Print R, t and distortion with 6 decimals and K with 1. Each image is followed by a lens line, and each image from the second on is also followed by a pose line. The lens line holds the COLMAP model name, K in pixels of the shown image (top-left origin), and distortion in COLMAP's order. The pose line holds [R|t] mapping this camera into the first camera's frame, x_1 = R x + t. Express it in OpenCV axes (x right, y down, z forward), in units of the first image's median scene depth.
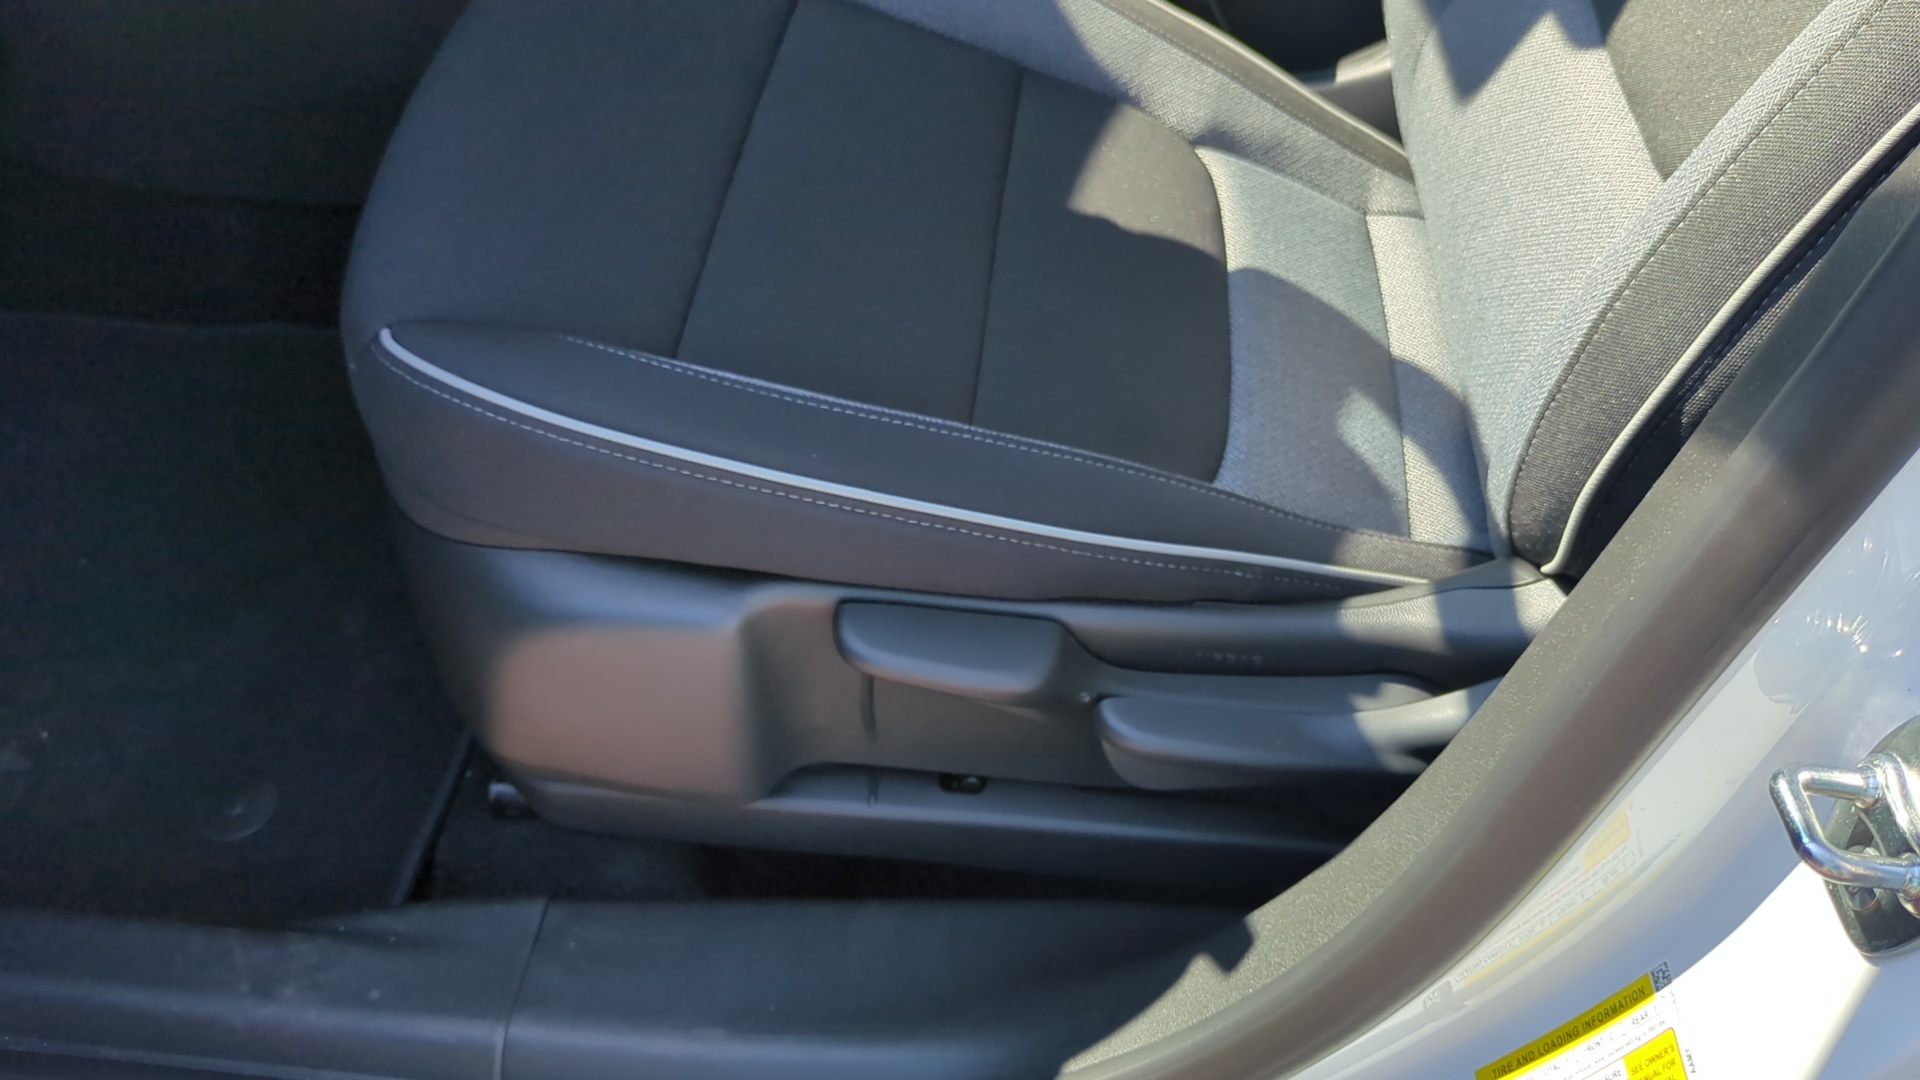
lens RADIAL K [[1586.3, 0, 967.7], [0, 1586.3, 521.7], [0, 0, 1]] dist [0.047884, -0.100128]
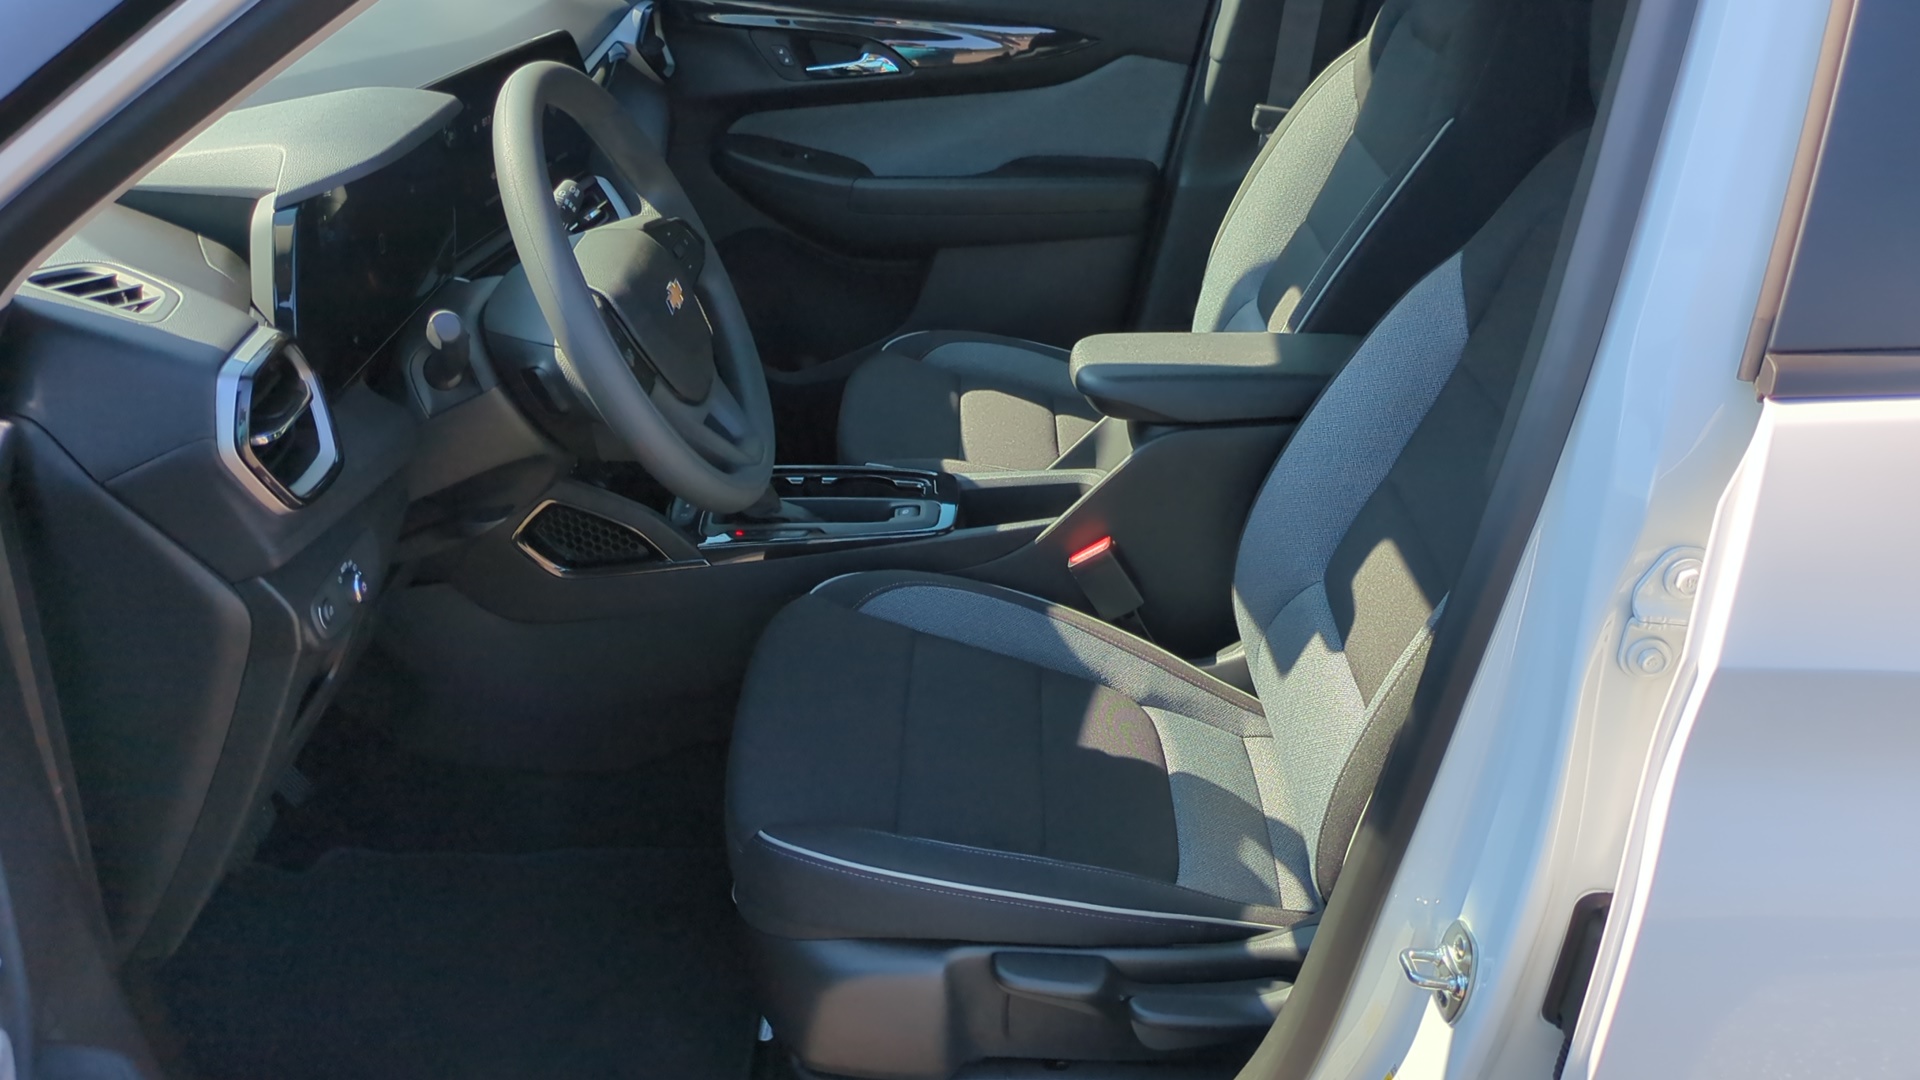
lens RADIAL K [[1586.3, 0, 967.7], [0, 1586.3, 521.7], [0, 0, 1]] dist [0.047884, -0.100128]
pose [[0.996932, -0.056475, 0.054199, -0.154781], [0.070734, 0.946518, -0.314802, 0.131228], [-0.033522, 0.317670, 0.947609, -0.846939]]
